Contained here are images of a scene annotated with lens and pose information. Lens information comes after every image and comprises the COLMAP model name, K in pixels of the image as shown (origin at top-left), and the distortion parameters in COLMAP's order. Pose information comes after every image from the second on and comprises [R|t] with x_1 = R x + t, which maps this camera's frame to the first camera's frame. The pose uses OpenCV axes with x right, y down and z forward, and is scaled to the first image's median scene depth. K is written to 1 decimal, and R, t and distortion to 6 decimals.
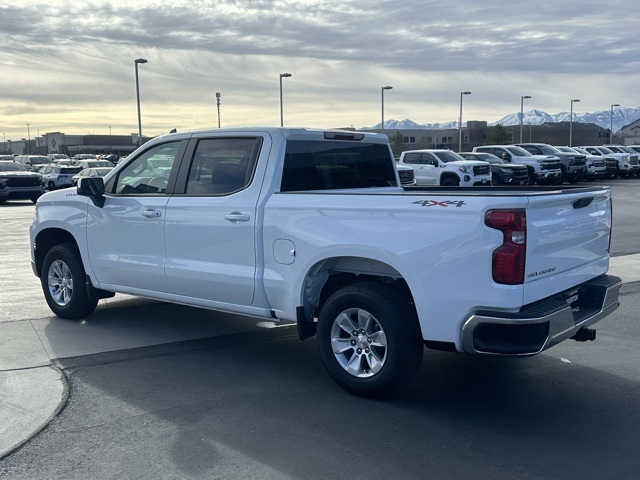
lens RADIAL K [[663.7, 0, 320.0], [0, 663.7, 240.0], [0, 0, 1]] dist [0.183184, -0.380556]
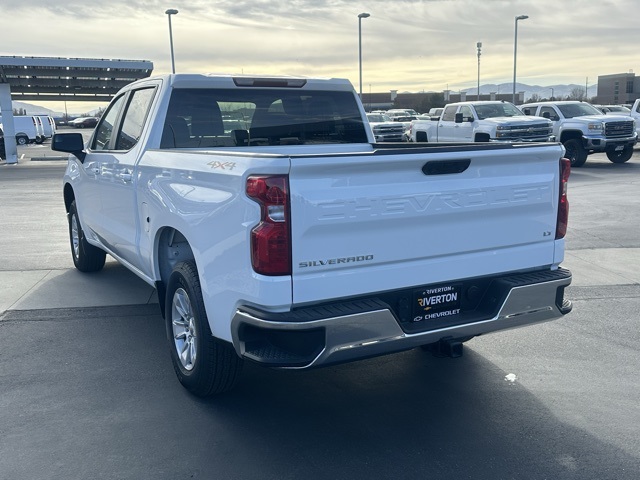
lens RADIAL K [[663.7, 0, 320.0], [0, 663.7, 240.0], [0, 0, 1]] dist [0.183184, -0.380556]
pose [[0.924062, 0.055115, -0.378249, 0.088410], [-0.030334, 0.997003, 0.071169, -0.004016], [0.381038, -0.054291, 0.922964, 0.047675]]
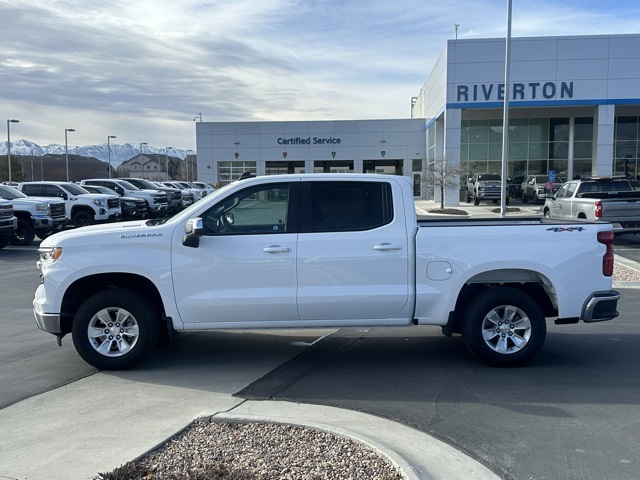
lens RADIAL K [[663.7, 0, 320.0], [0, 663.7, 240.0], [0, 0, 1]] dist [0.183184, -0.380556]
pose [[0.747782, -0.039804, 0.662750, -0.197259], [0.070646, 0.997305, -0.019813, -0.005970], [-0.660175, 0.061636, 0.748579, 0.029555]]
